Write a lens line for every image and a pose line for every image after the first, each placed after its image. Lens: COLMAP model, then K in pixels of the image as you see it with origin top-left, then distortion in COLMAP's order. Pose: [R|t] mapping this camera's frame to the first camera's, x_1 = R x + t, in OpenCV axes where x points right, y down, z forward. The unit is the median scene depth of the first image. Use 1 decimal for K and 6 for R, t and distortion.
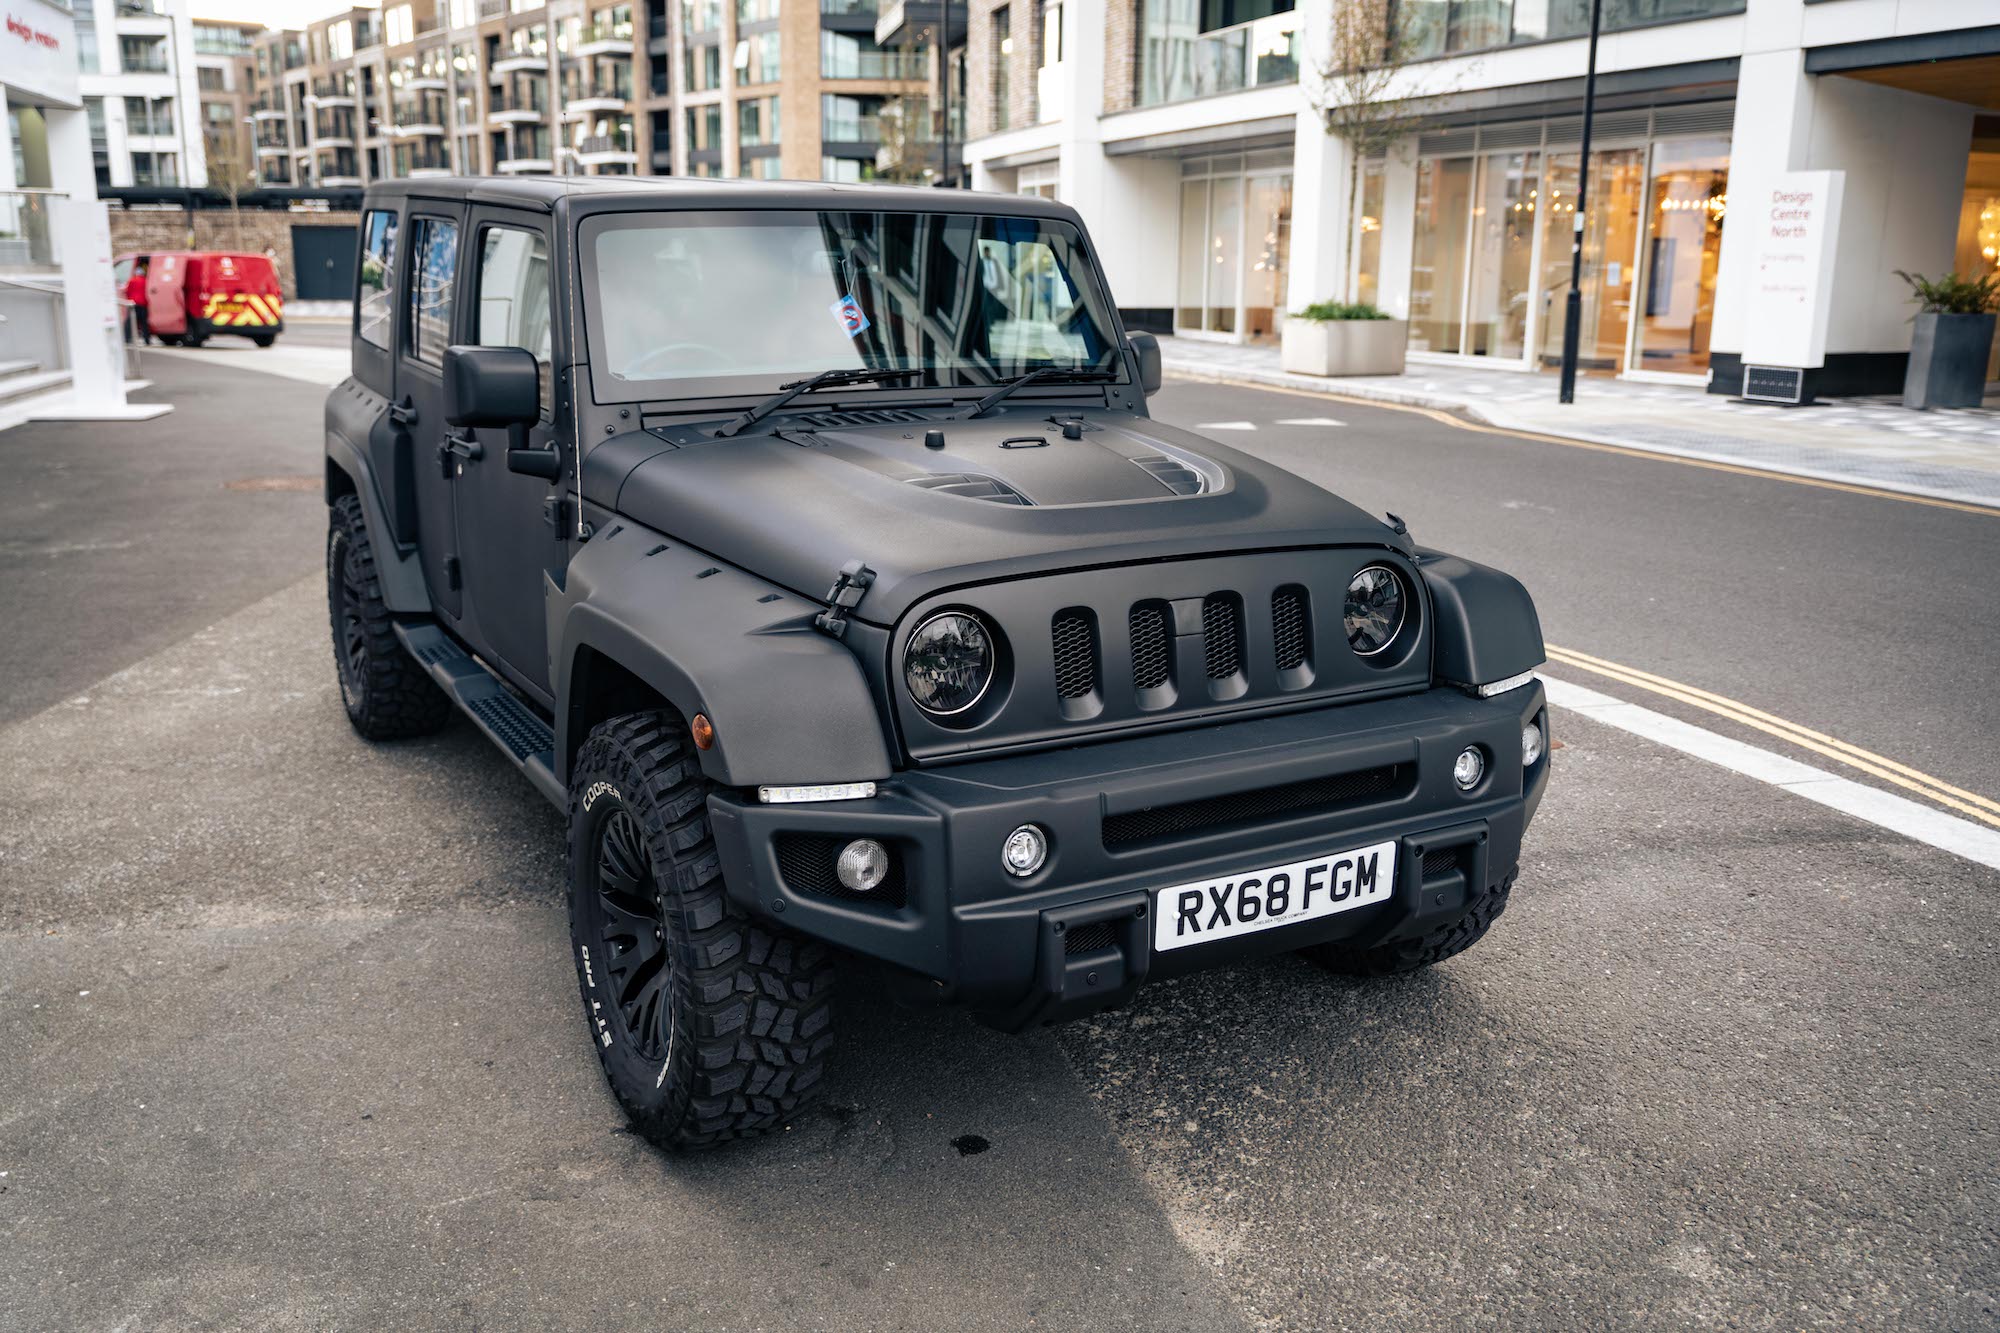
lens RADIAL K [[1731.6, 0, 1000.0], [0, 1731.6, 666.5], [0, 0, 1]] dist [-0.001623, 0.003697]
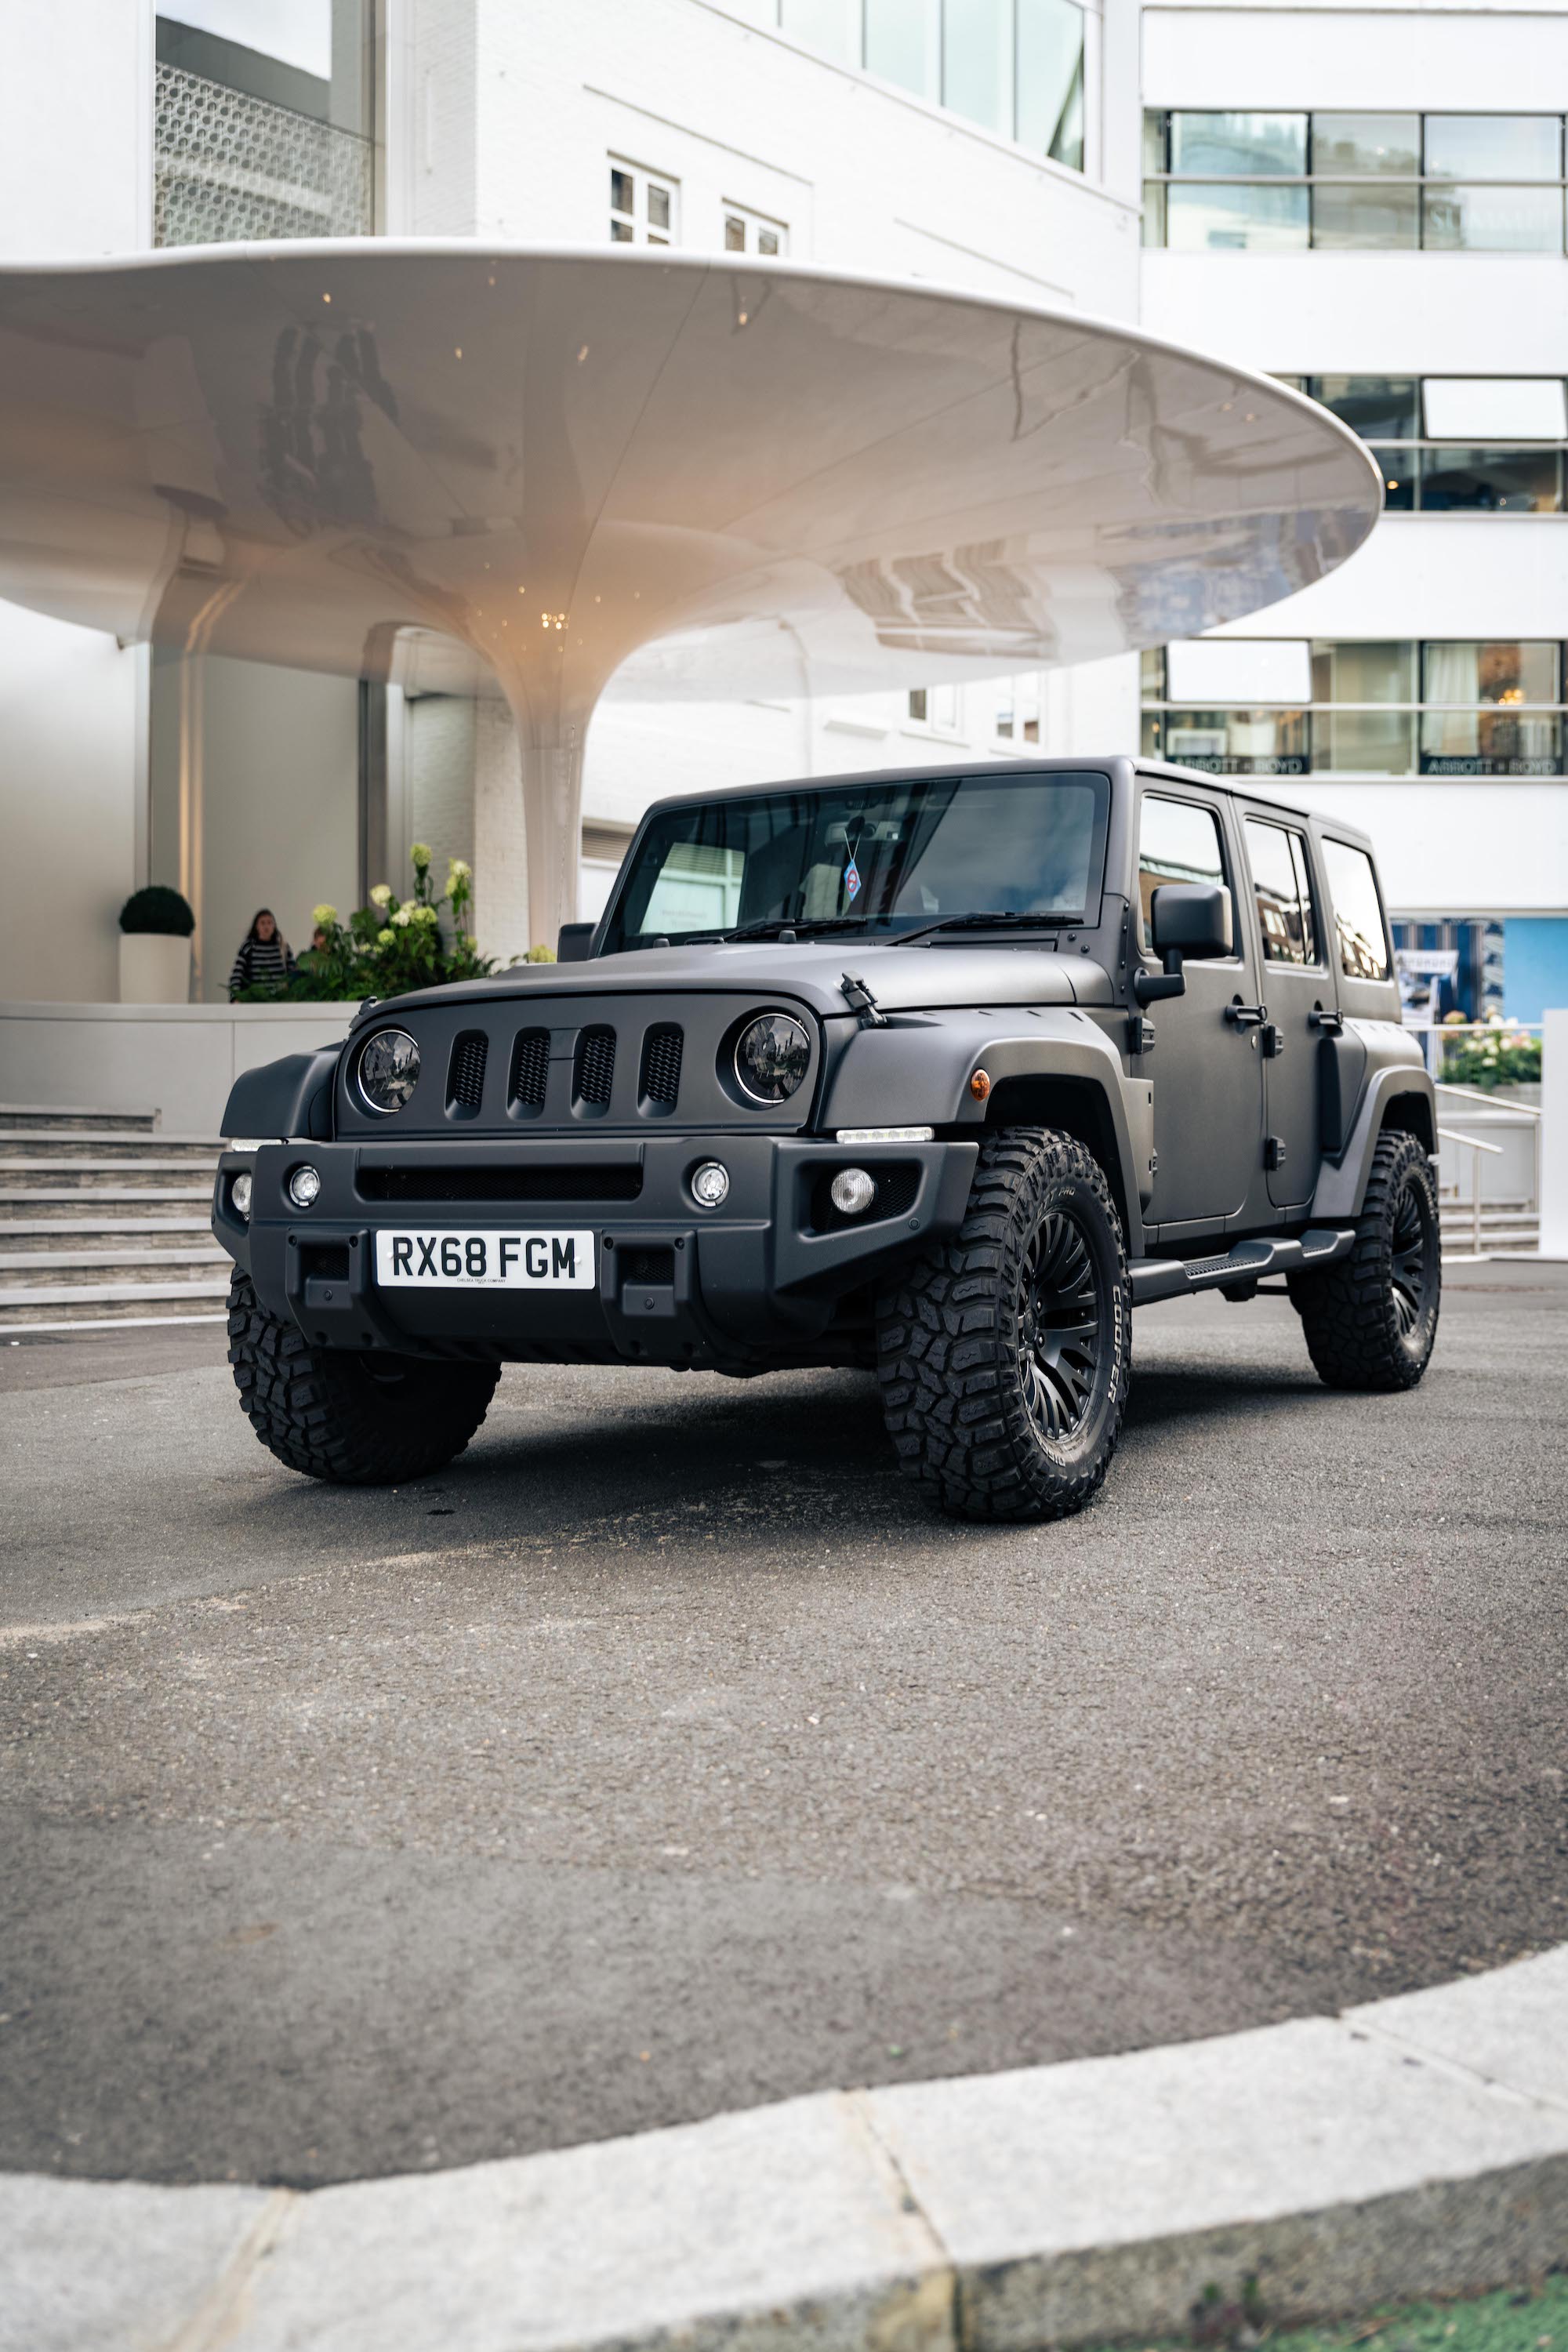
lens RADIAL K [[2491.5, 0, 784.0], [0, 2491.5, 1176.0], [0, 0, 1]] dist [0.002702, -0.010281]
pose [[0.561218, -0.006315, -0.827644, 1.367700], [-0.191696, 0.971789, -0.137403, 0.223654], [0.805163, 0.235769, 0.544175, 0.219889]]
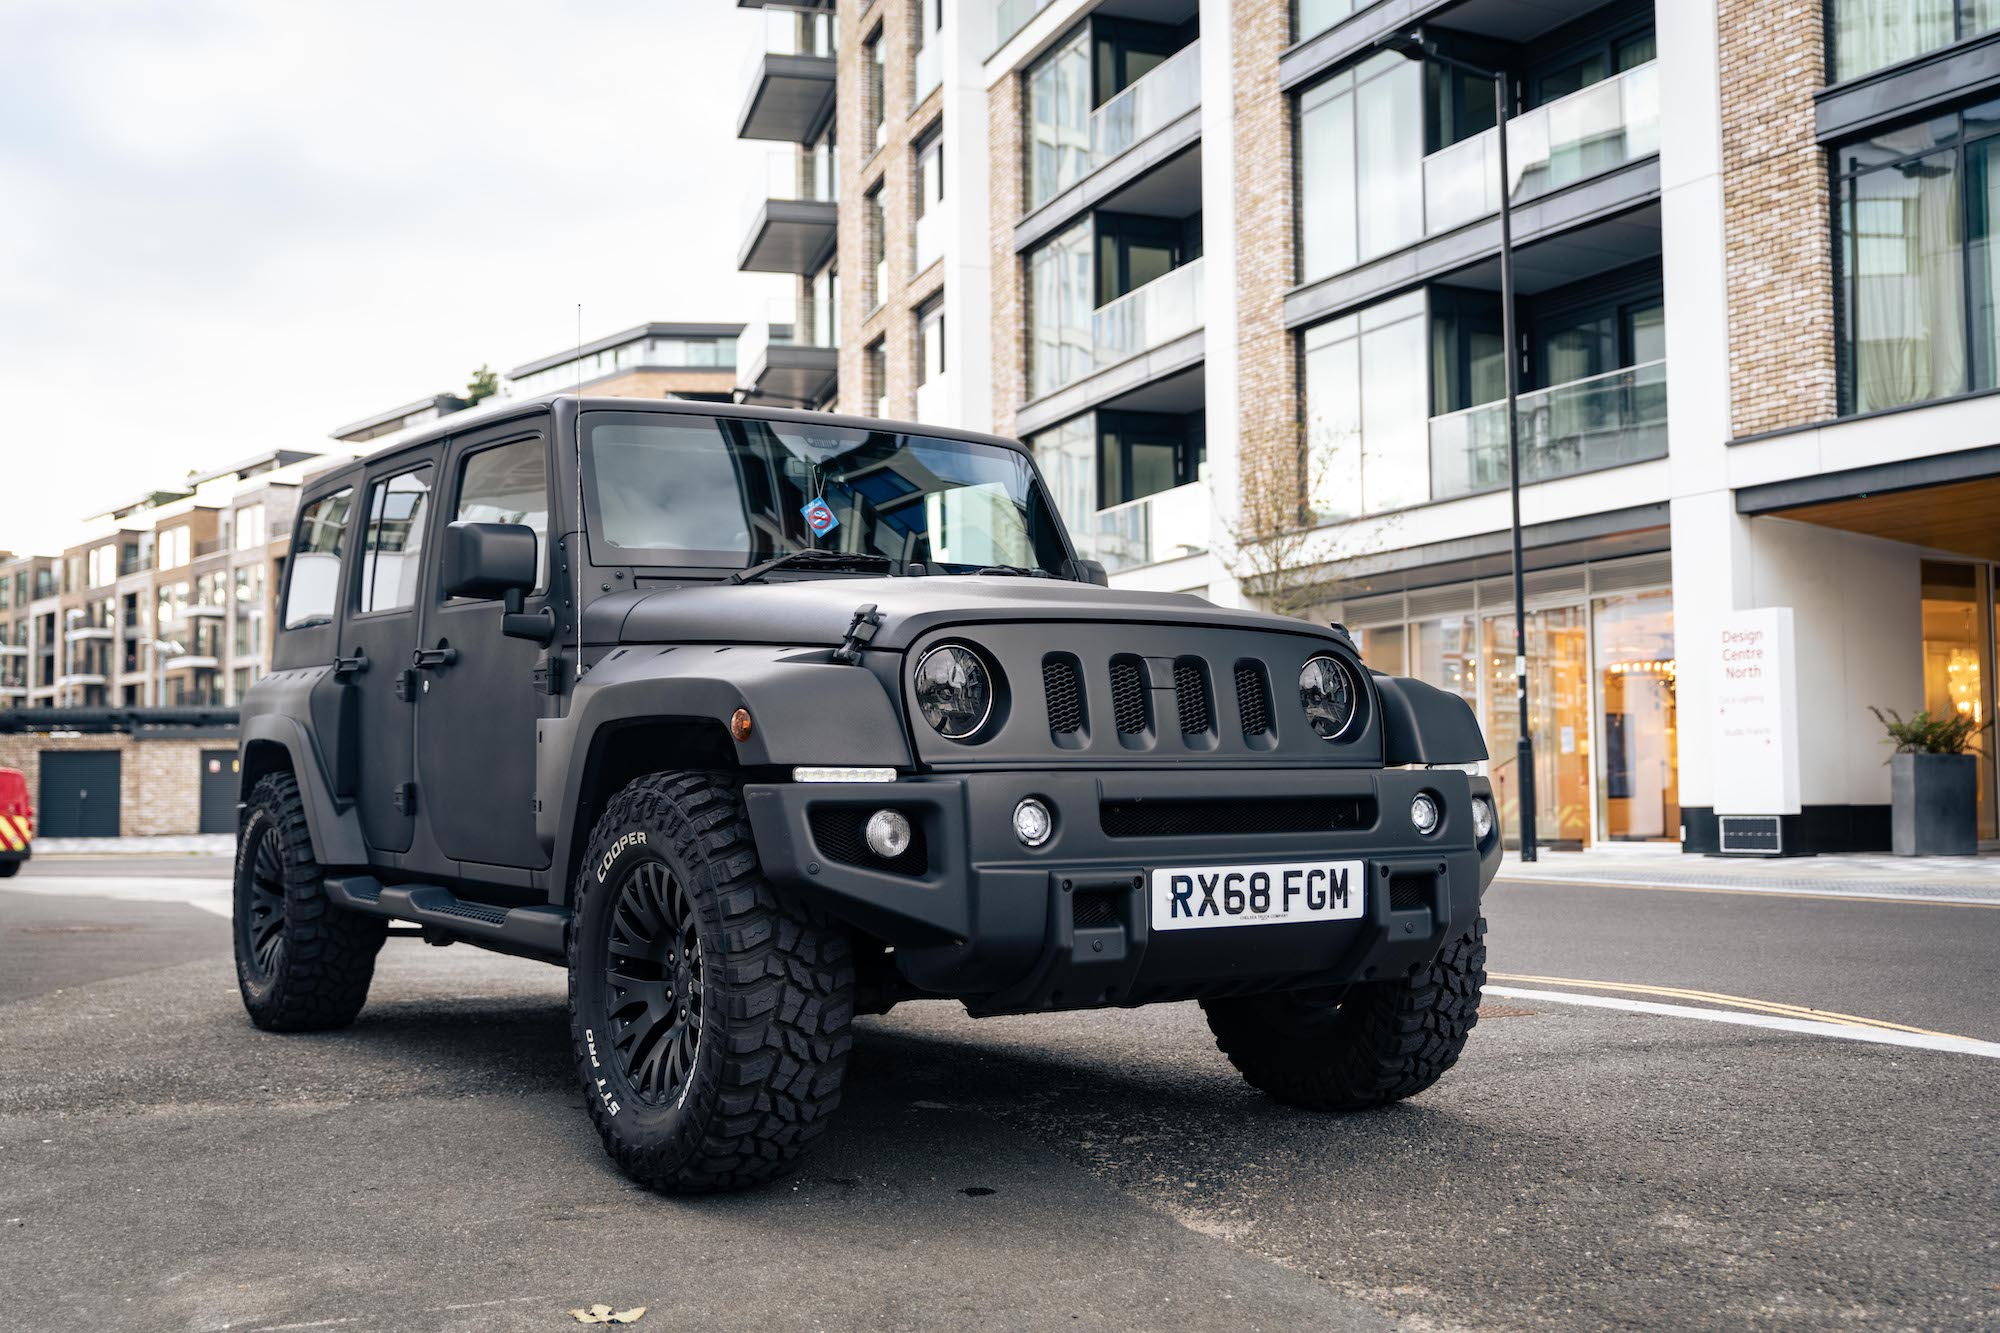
lens RADIAL K [[2118.6, 0, 1000.0], [0, 2118.6, 666.5], [0, 0, 1]] dist [0.002702, -0.010281]
pose [[0.997676, -0.016611, 0.066088, -0.074614], [0.035852, 0.952707, -0.301769, 0.330740], [-0.057950, 0.303437, 0.951088, -0.255275]]
